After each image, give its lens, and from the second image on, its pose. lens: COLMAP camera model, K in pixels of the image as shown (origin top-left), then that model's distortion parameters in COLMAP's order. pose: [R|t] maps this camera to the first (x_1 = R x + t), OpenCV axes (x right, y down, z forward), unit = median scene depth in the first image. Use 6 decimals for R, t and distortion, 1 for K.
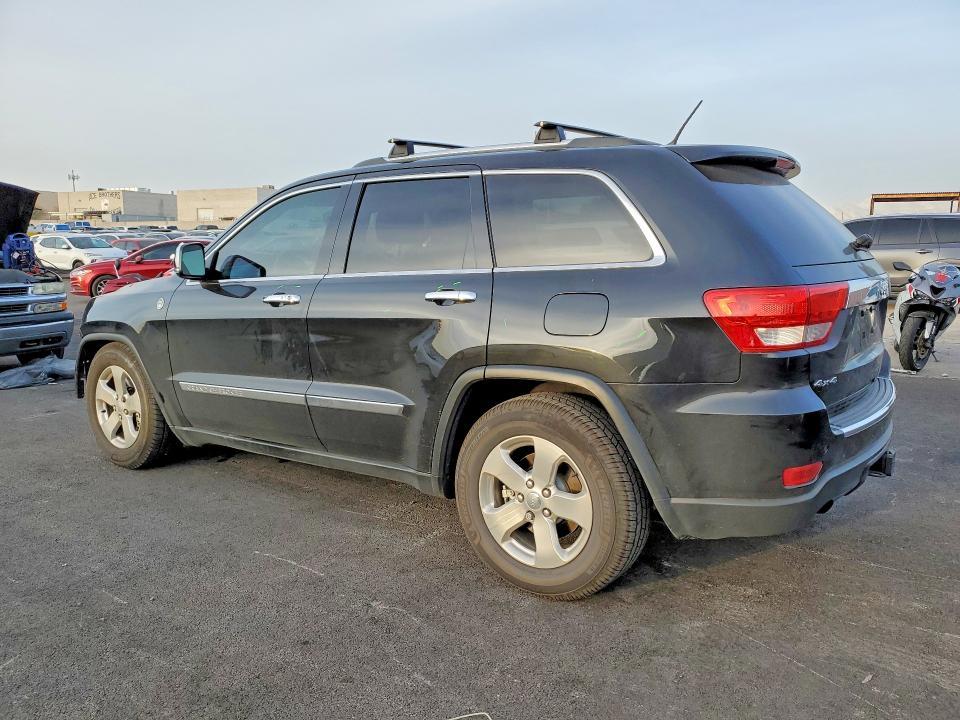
lens RADIAL K [[765.4, 0, 480.0], [0, 765.4, 360.0], [0, 0, 1]] dist [0.035782, 0.002280]
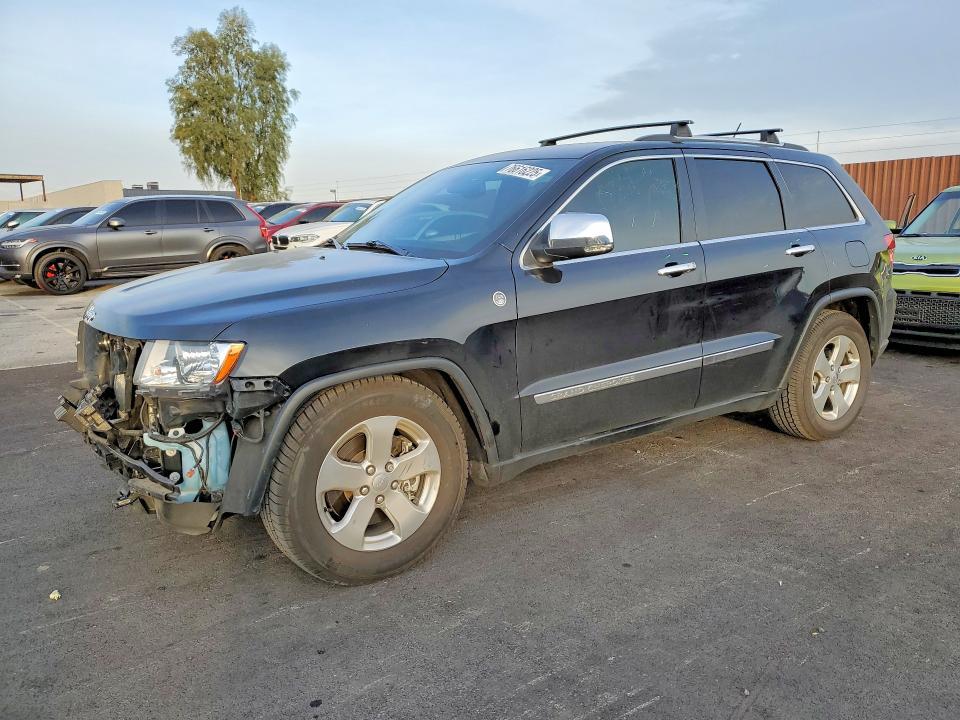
lens RADIAL K [[756.8, 0, 480.0], [0, 756.8, 360.0], [0, 0, 1]] dist [0.005931, -0.000101]
pose [[0.315358, -0.173420, 0.932992, -1.273660], [0.150575, 0.979849, 0.131234, -0.130511], [-0.936951, 0.099100, 0.335116, 0.921611]]
